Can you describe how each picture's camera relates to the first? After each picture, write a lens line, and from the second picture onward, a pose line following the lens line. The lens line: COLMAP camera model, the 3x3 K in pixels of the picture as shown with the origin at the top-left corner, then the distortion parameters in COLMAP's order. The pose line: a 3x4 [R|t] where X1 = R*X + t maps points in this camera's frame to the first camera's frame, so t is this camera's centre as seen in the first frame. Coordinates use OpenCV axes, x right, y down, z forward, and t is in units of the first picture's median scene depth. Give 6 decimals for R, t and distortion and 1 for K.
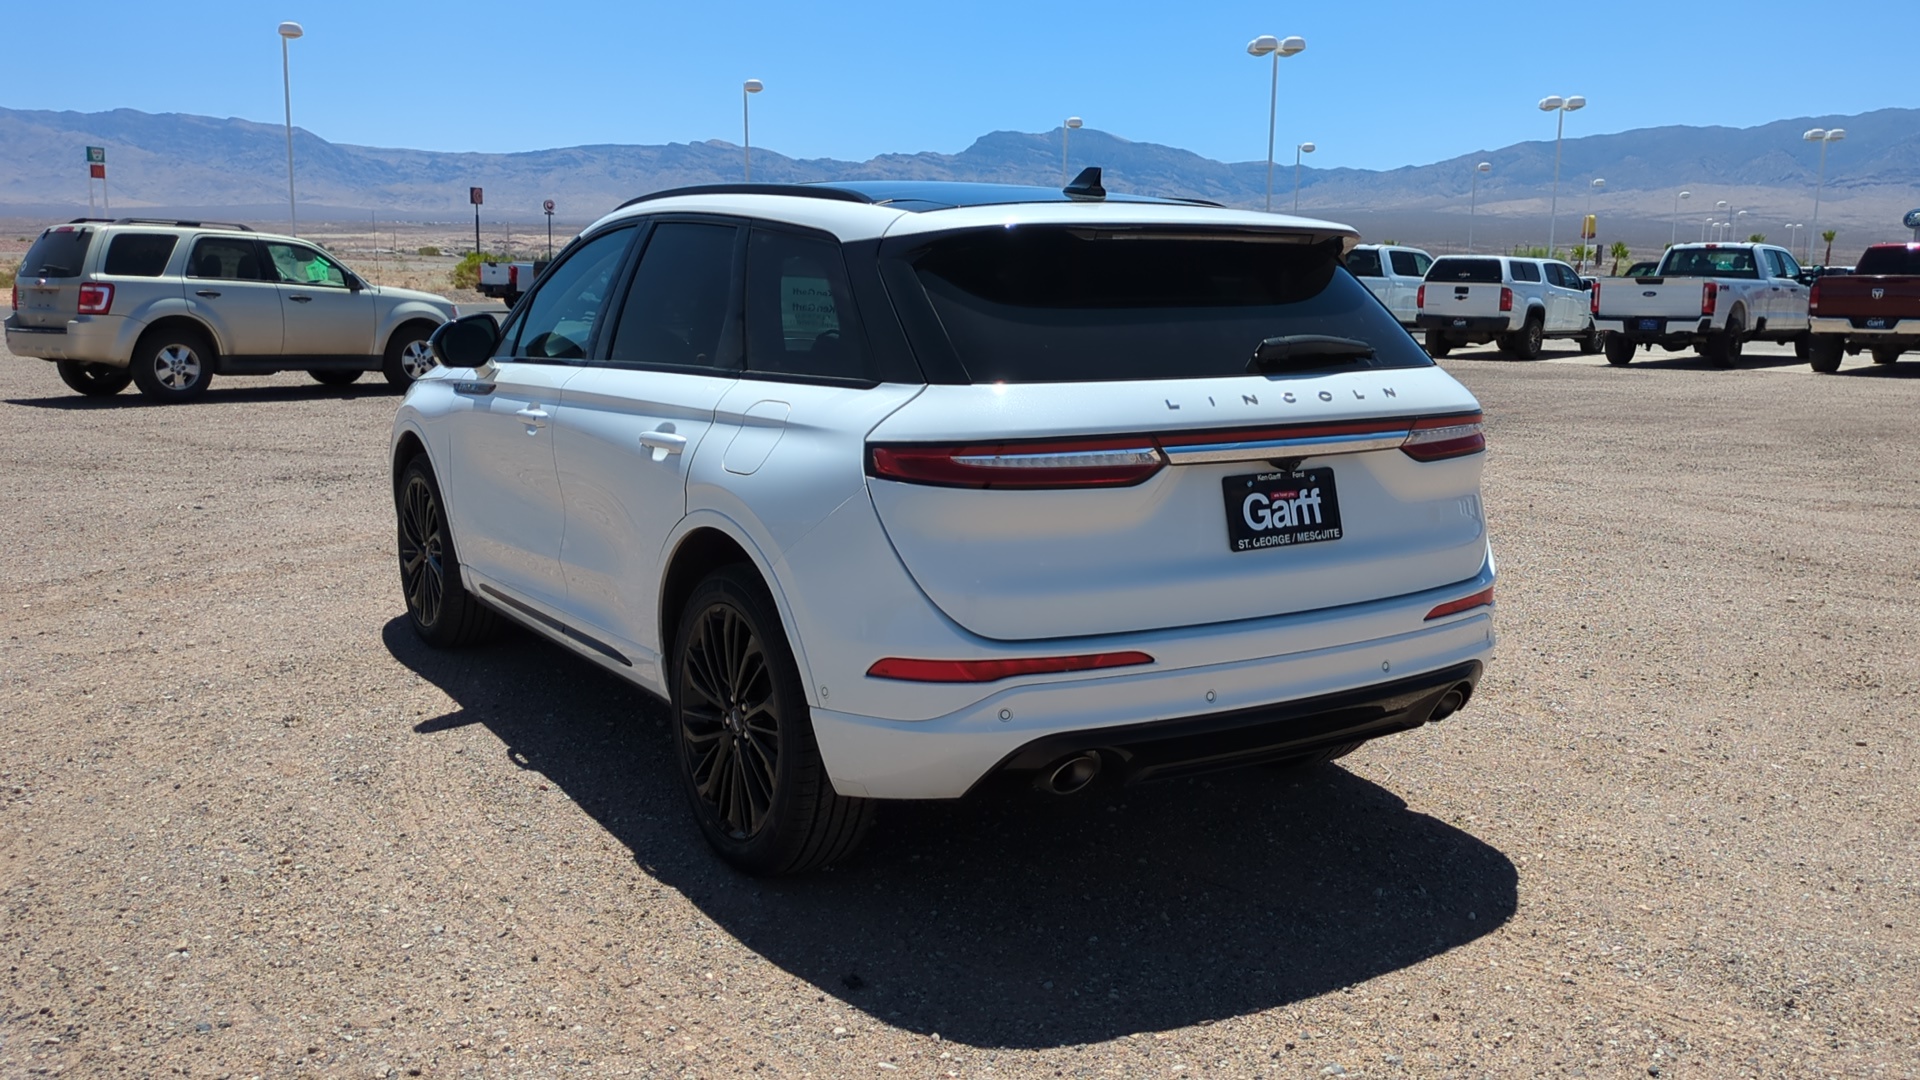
lens RADIAL K [[1649.3, 0, 985.3], [0, 1649.3, 545.3], [0, 0, 1]] dist [0.049450, -0.052043]
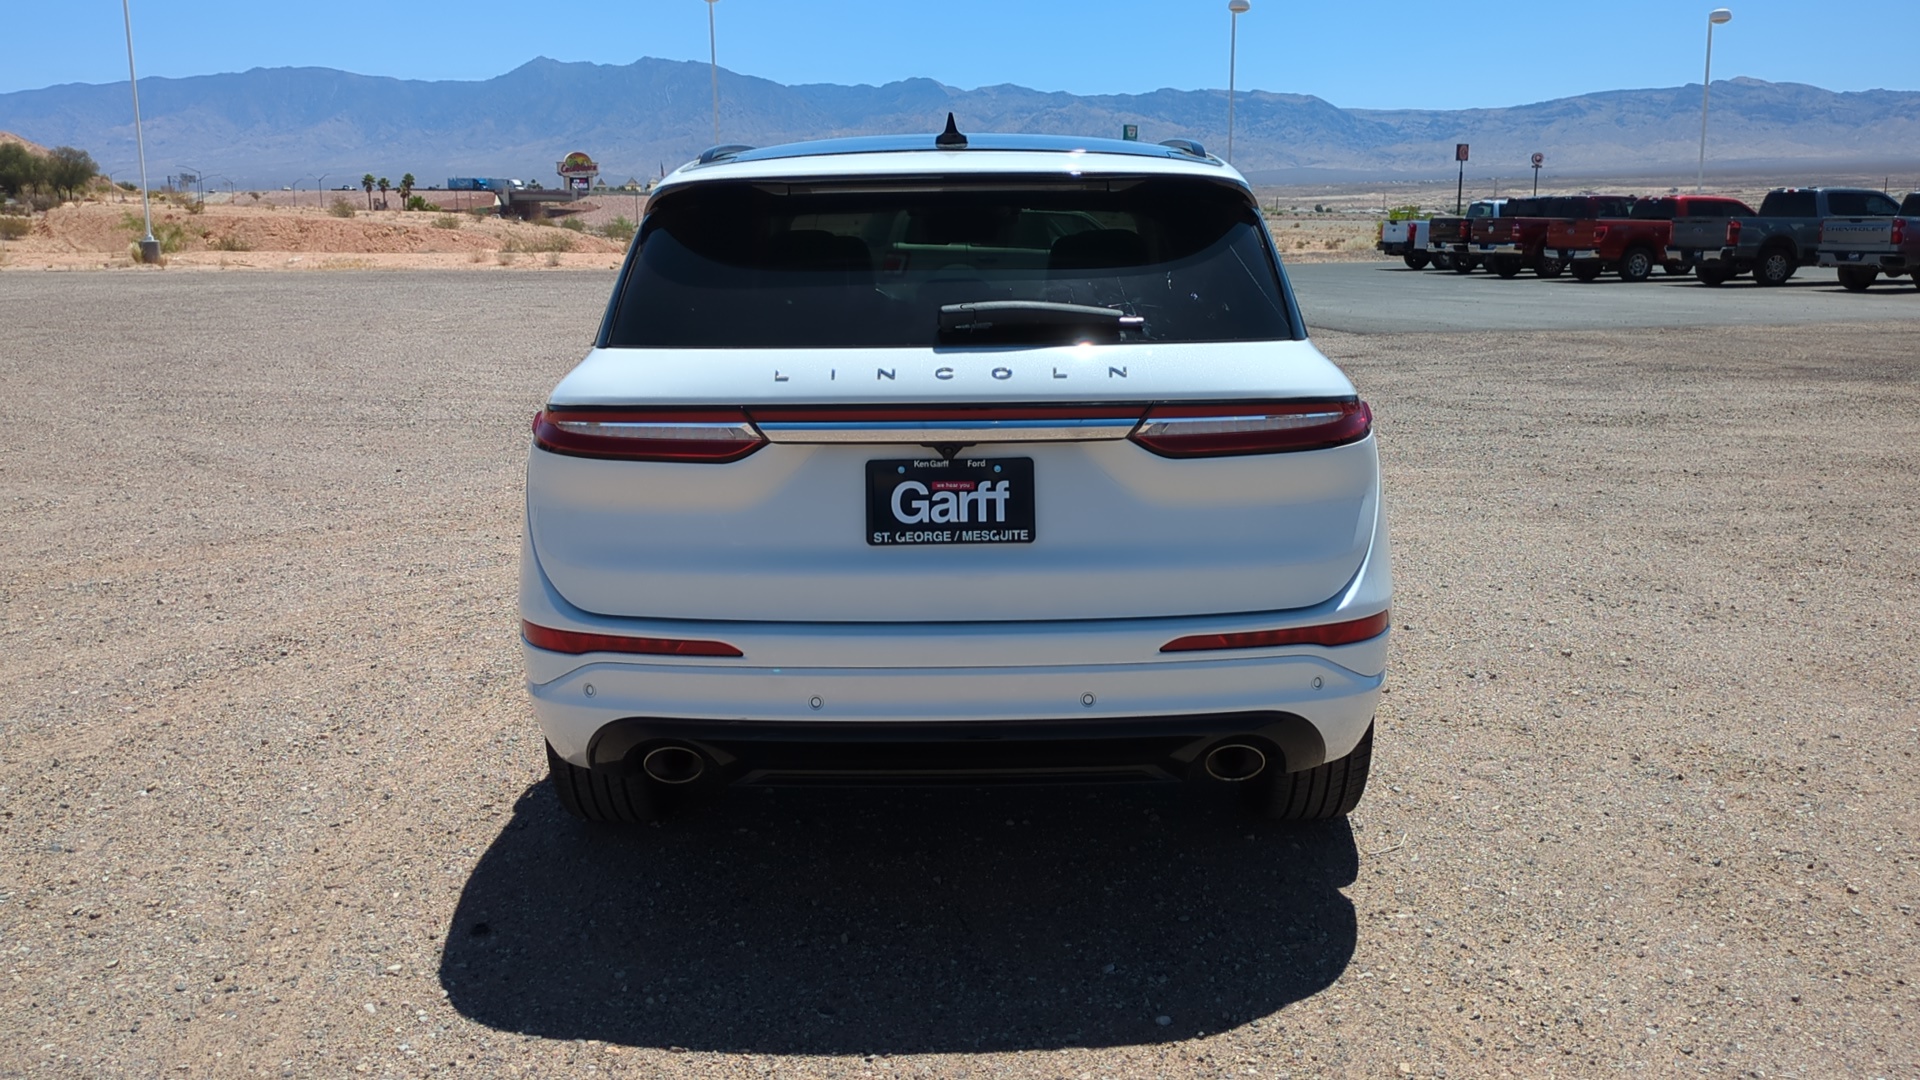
lens RADIAL K [[1649.3, 0, 969.9], [0, 1649.3, 540.2], [0, 0, 1]] dist [0.049450, -0.052043]
pose [[0.835175, 0.085834, -0.543245, 0.626040], [-0.073752, 0.996304, 0.044033, -0.038627], [0.545016, 0.003290, 0.838419, 0.265462]]
